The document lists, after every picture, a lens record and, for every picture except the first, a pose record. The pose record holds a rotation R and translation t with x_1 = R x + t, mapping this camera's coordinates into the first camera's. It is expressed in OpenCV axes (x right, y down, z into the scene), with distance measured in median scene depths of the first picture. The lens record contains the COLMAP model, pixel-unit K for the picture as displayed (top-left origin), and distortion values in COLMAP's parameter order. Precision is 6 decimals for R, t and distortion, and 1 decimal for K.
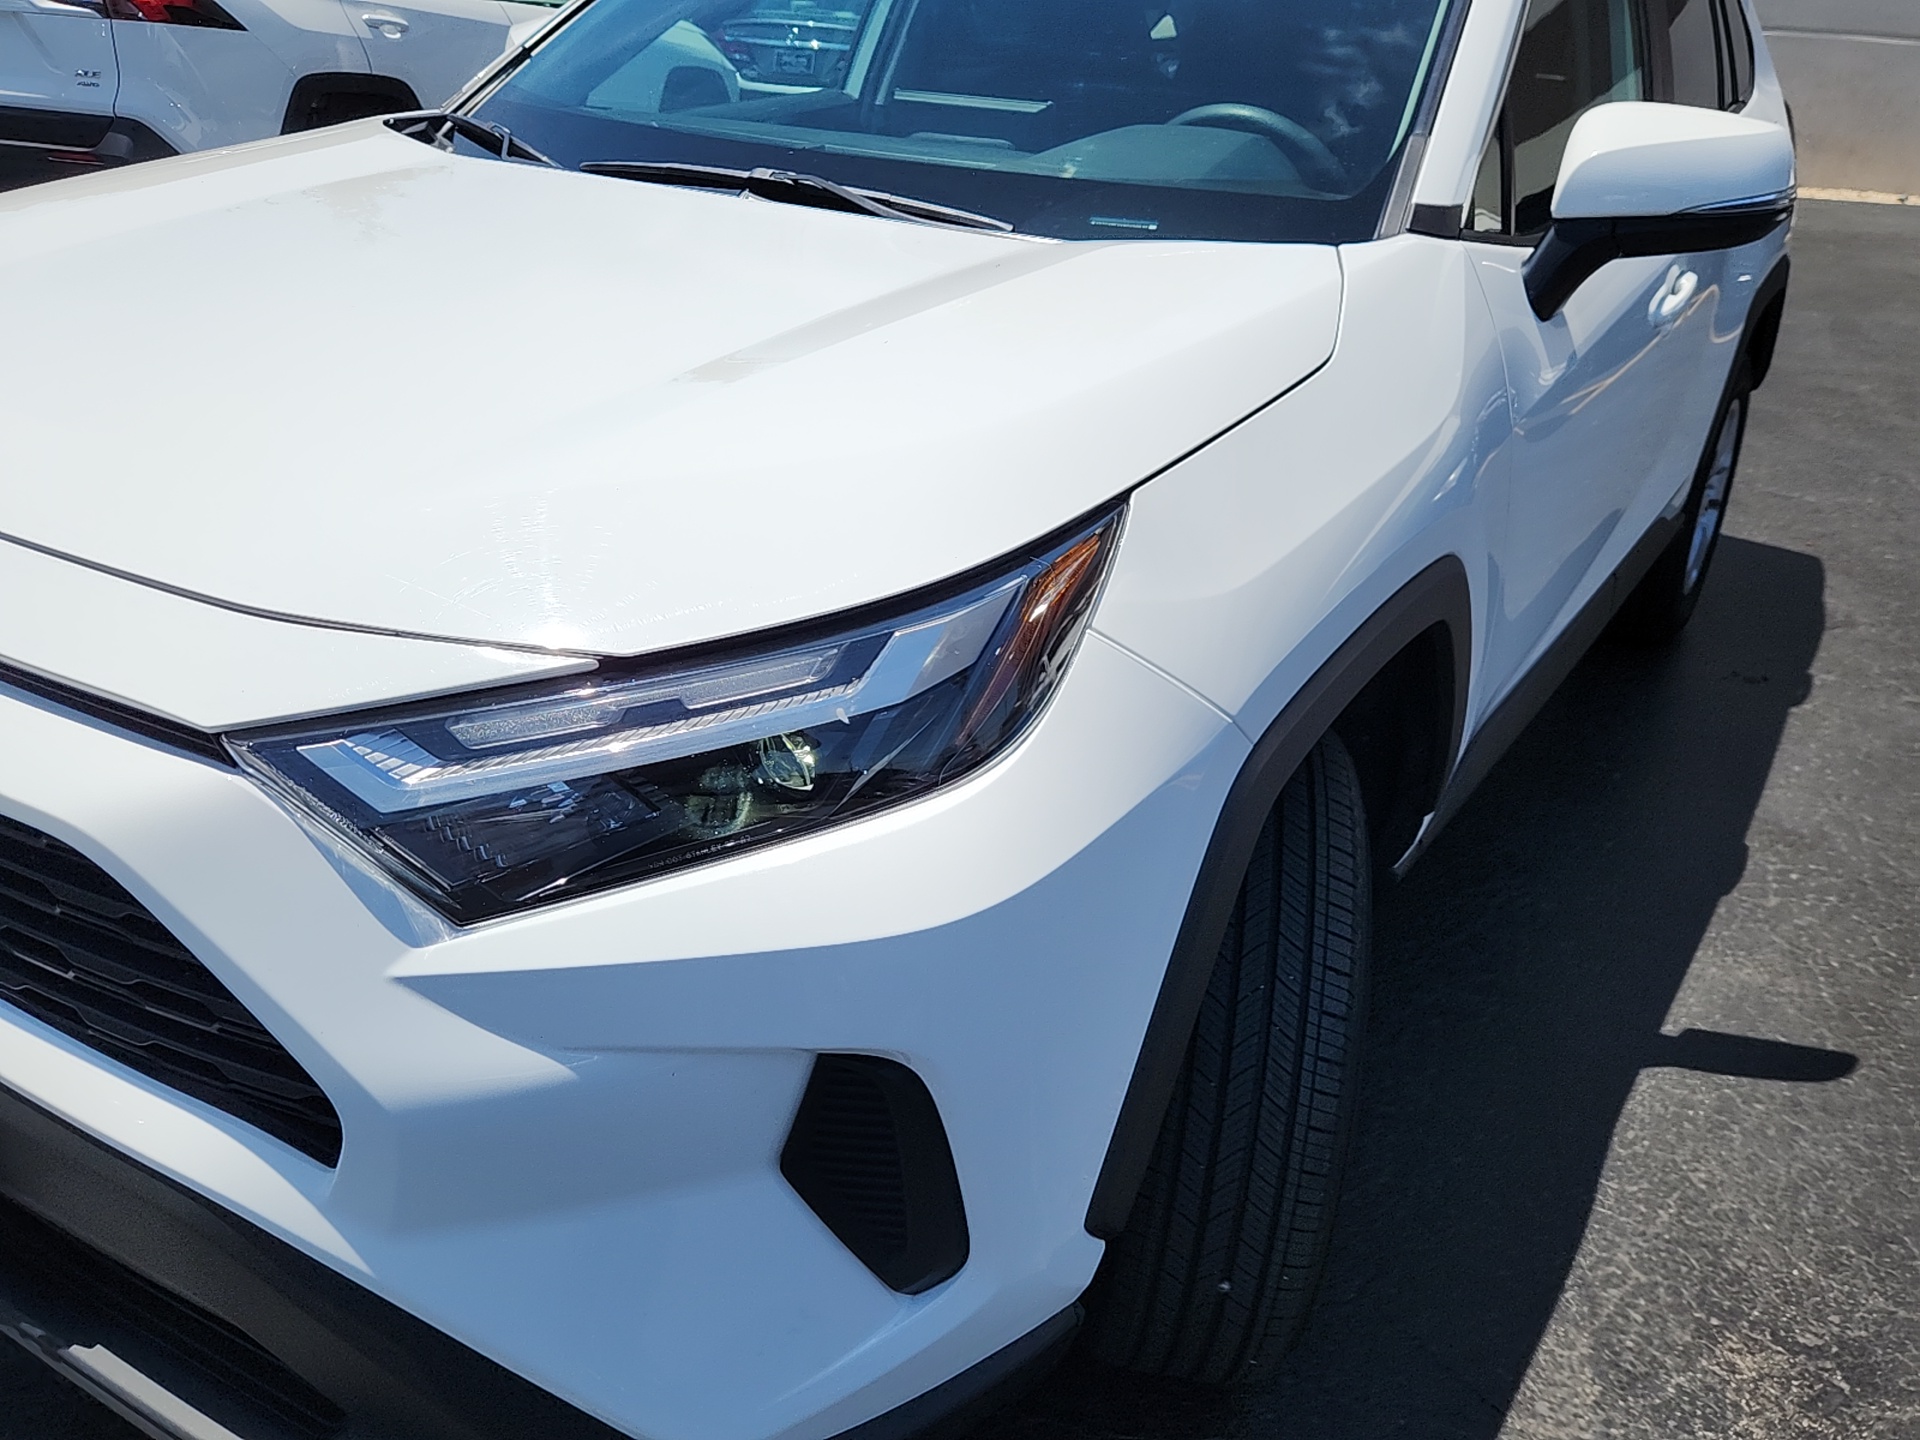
lens RADIAL K [[1556.6, 0, 991.6], [0, 1556.6, 729.5], [0, 0, 1]] dist [0.052639, -0.040602]
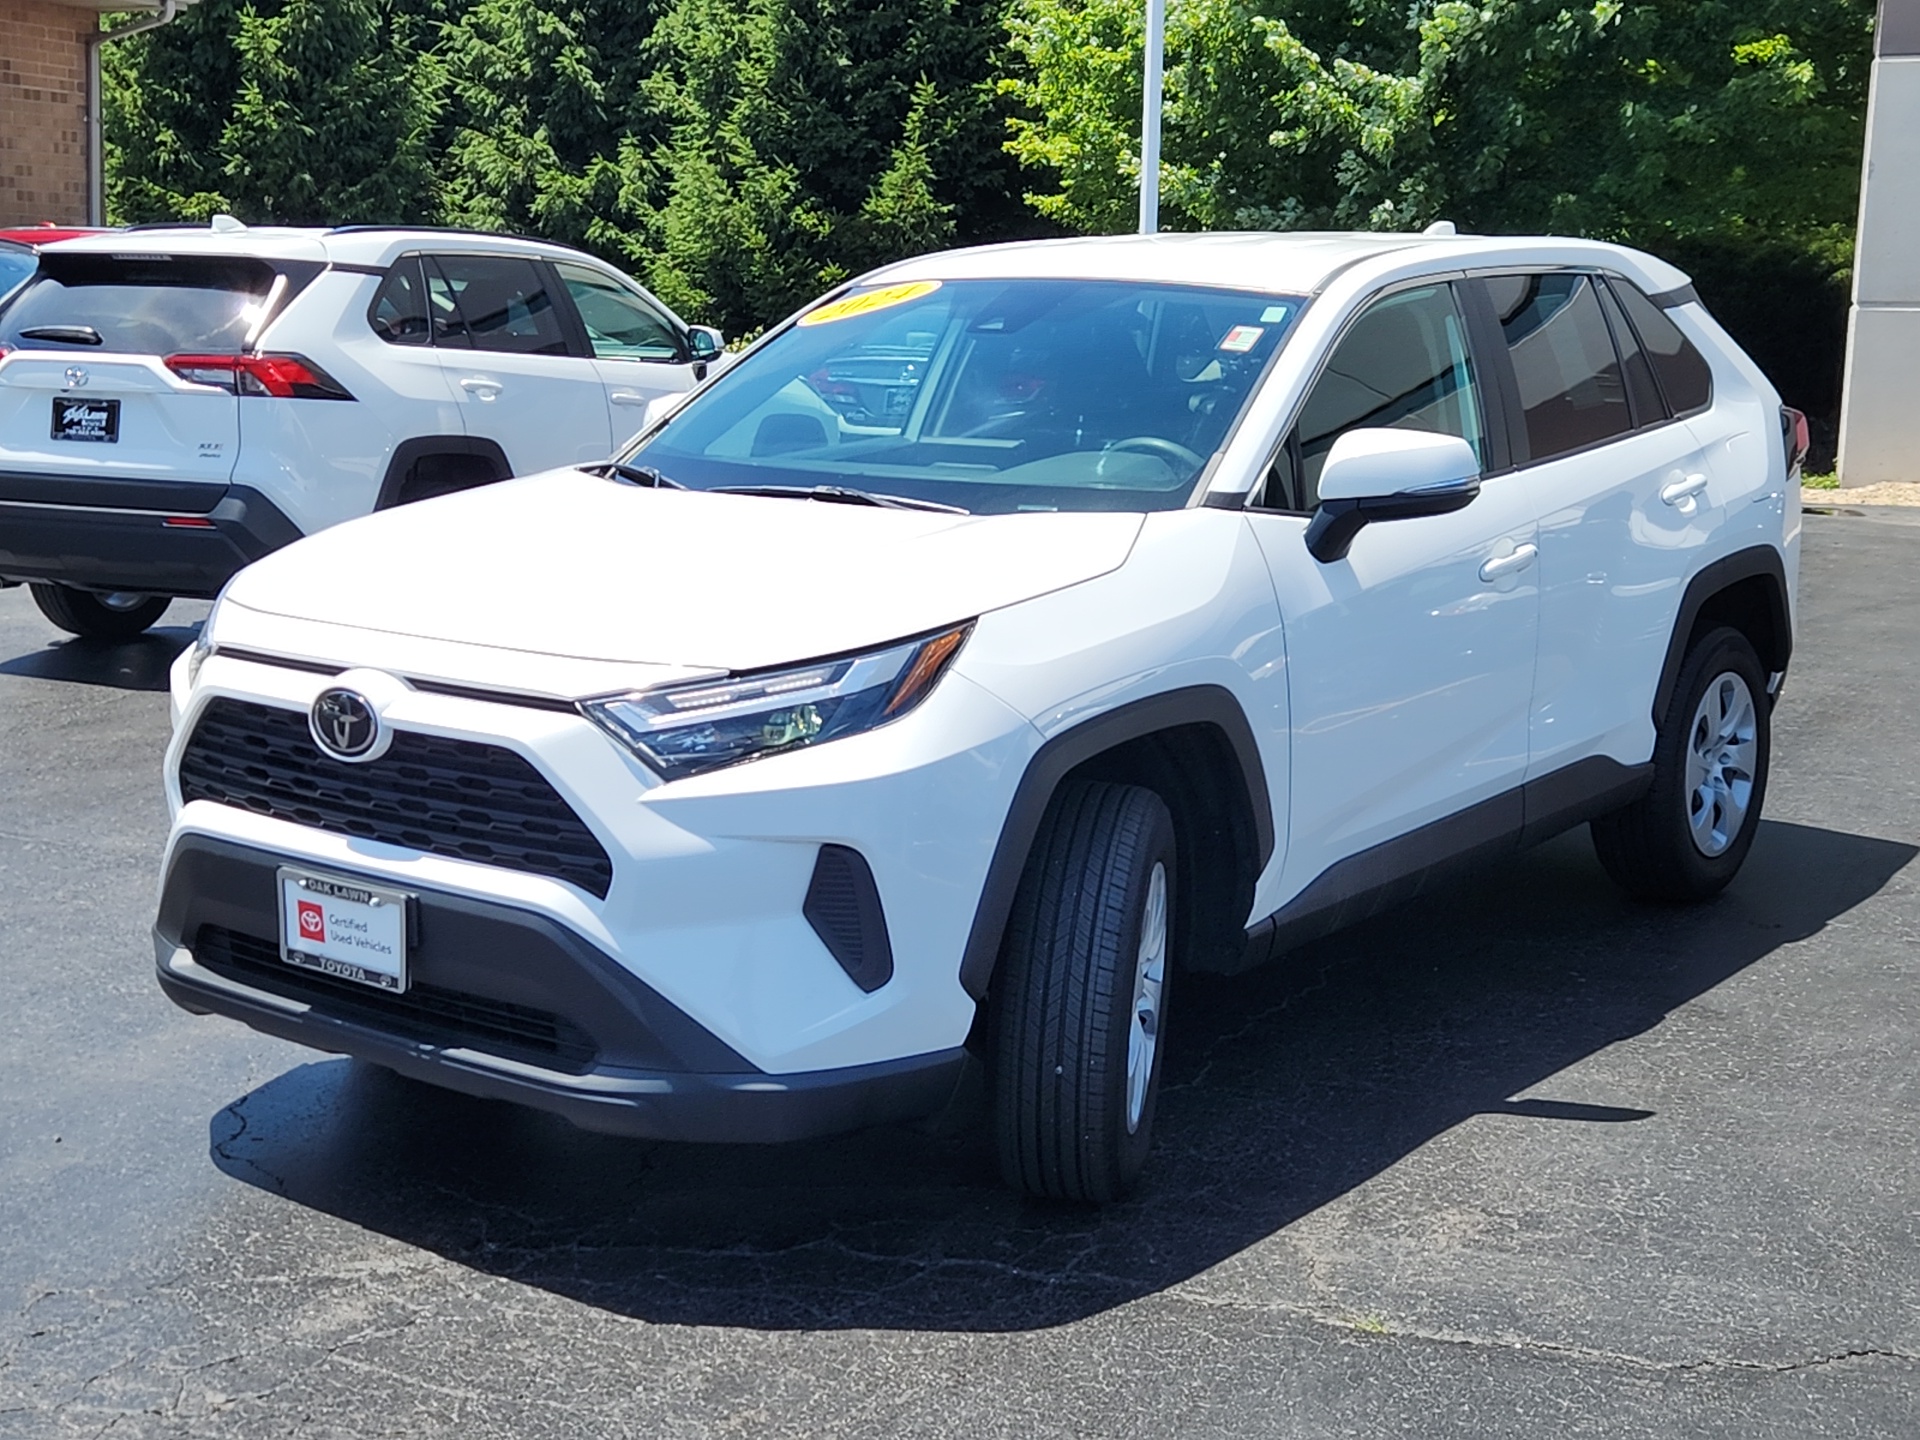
lens RADIAL K [[2502.5, 0, 972.6], [0, 2502.5, 703.1], [0, 0, 1]] dist [0.082704, 0.000000]
pose [[0.994089, -0.023111, -0.106083, 0.291248], [-0.006645, 0.962299, -0.271912, 0.585712], [0.108367, 0.271009, 0.956457, -1.457268]]
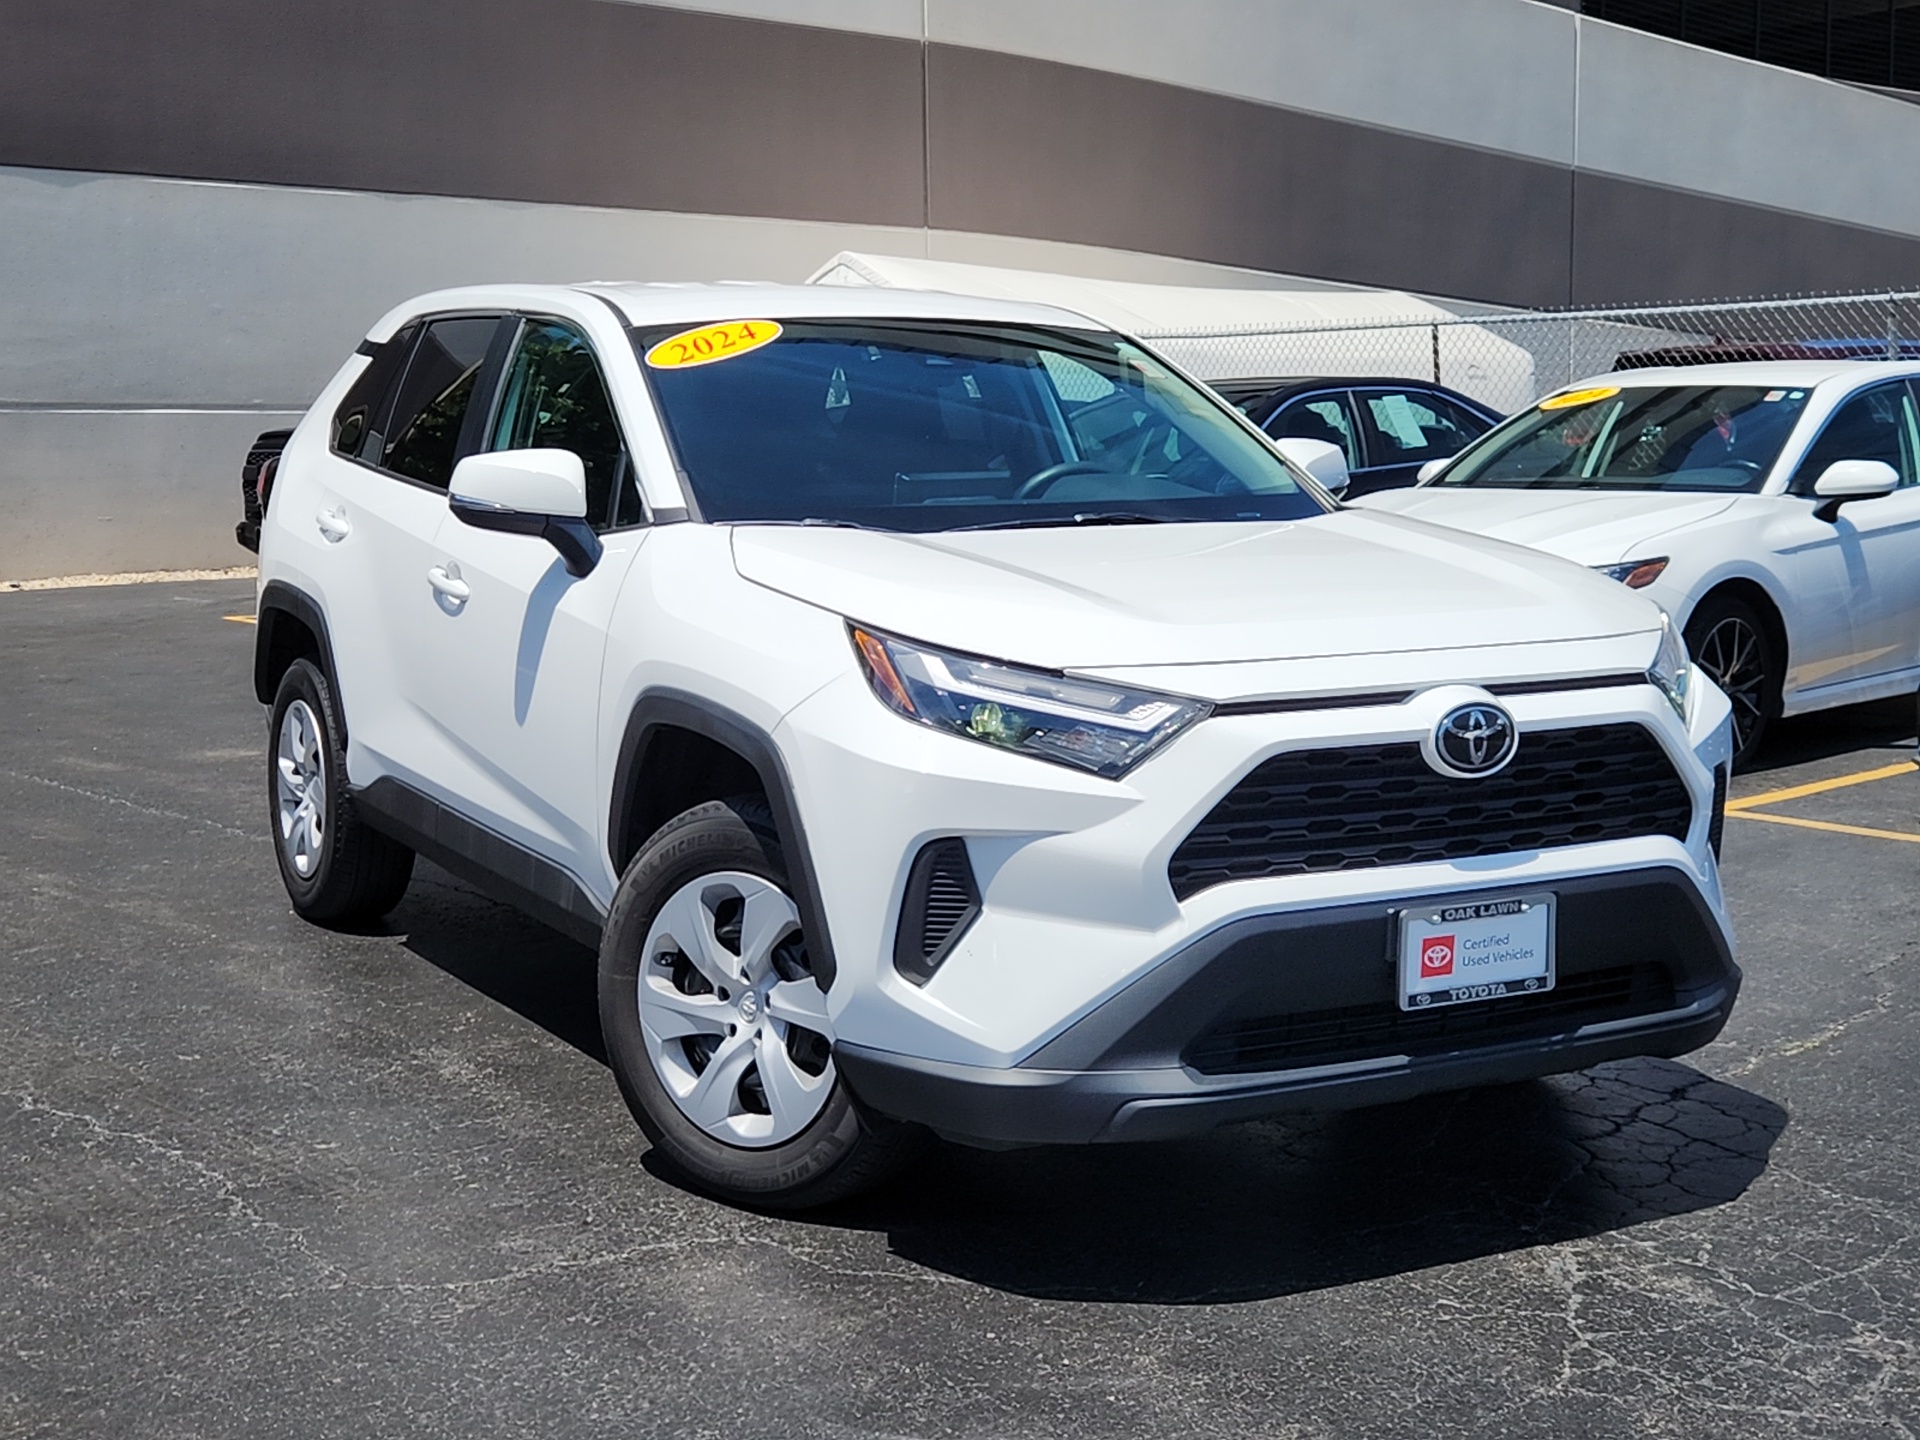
lens RADIAL K [[2502.5, 0, 954.6], [0, 2502.5, 723.9], [0, 0, 1]] dist [0.082704, 0.000000]
pose [[0.494100, -0.165171, 0.853571, -2.631616], [0.399632, 0.915068, -0.054261, -0.084852], [-0.772114, 0.367925, 0.518143, -0.147295]]
